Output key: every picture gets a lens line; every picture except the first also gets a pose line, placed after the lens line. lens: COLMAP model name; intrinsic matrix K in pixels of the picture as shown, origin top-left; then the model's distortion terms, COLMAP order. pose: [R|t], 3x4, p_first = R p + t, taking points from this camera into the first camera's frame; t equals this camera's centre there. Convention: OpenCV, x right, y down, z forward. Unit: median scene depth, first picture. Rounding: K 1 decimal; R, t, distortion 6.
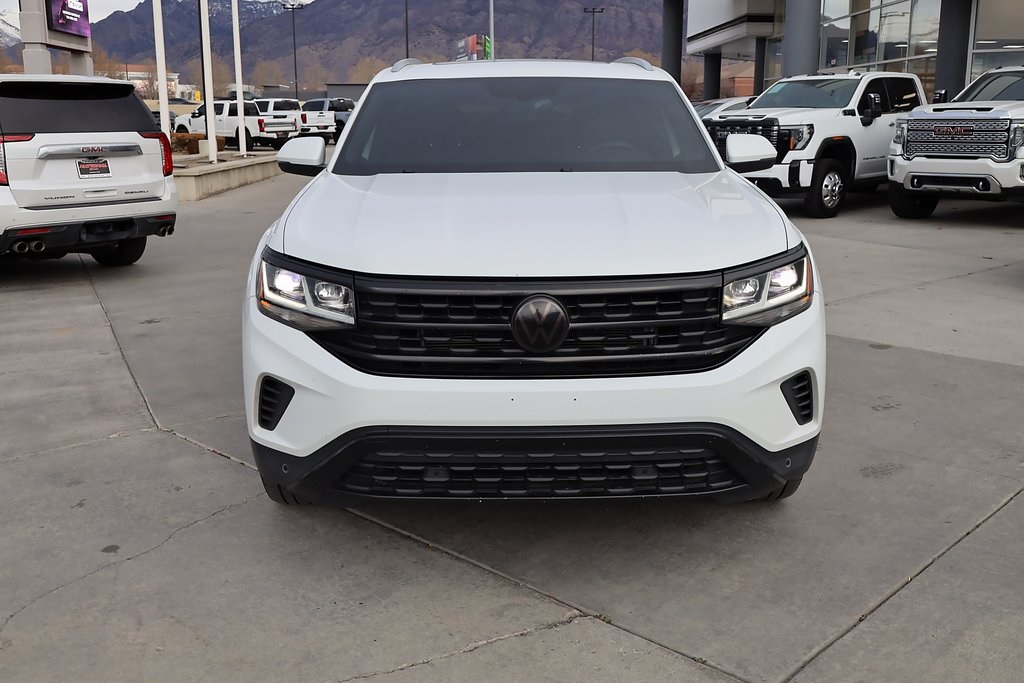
lens RADIAL K [[967.2, 0, 512.6], [0, 967.2, 338.5], [0, 0, 1]] dist [0.000015, 0.000000]
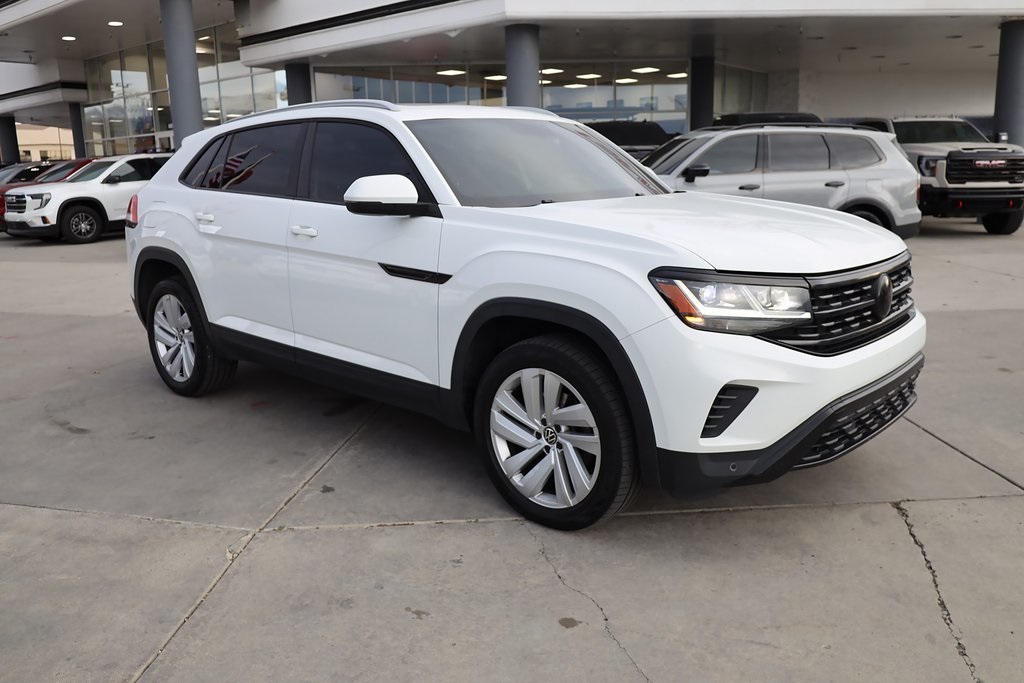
lens RADIAL K [[806.8, 0, 510.7], [0, 806.8, 344.5], [0, 0, 1]] dist [-0.011866, 0.001267]
pose [[0.692029, -0.170698, 0.701398, -1.017119], [0.183399, 0.981333, 0.057876, -0.097748], [-0.698184, 0.088584, 0.710417, 0.524156]]
